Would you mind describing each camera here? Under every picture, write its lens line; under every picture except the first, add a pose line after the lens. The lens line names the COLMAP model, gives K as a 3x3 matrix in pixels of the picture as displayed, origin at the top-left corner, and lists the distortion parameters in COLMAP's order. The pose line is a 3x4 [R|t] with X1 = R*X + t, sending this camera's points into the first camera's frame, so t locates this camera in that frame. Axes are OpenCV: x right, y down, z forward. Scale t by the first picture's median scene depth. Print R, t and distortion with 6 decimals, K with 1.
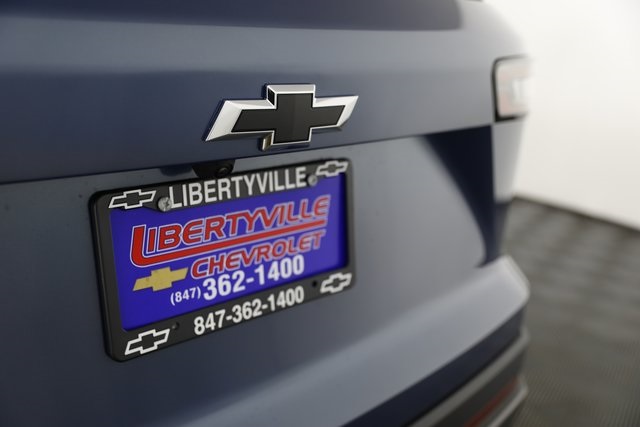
lens RADIAL K [[554.2, 0, 320.0], [0, 554.2, 213.5], [0, 0, 1]] dist [-0.001013, -0.000147]
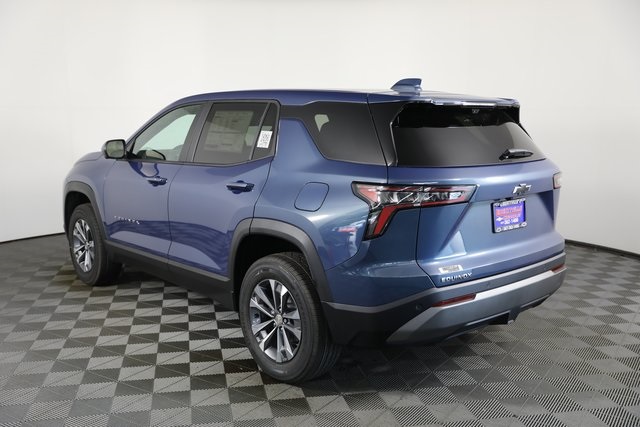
lens RADIAL K [[554.2, 0, 320.0], [0, 554.2, 213.5], [0, 0, 1]] dist [-0.001013, -0.000147]
pose [[0.999911, -0.010523, -0.008202, -1.657799], [0.009544, 0.993730, -0.111402, 0.541265], [0.009323, 0.111314, 0.993742, -3.671330]]
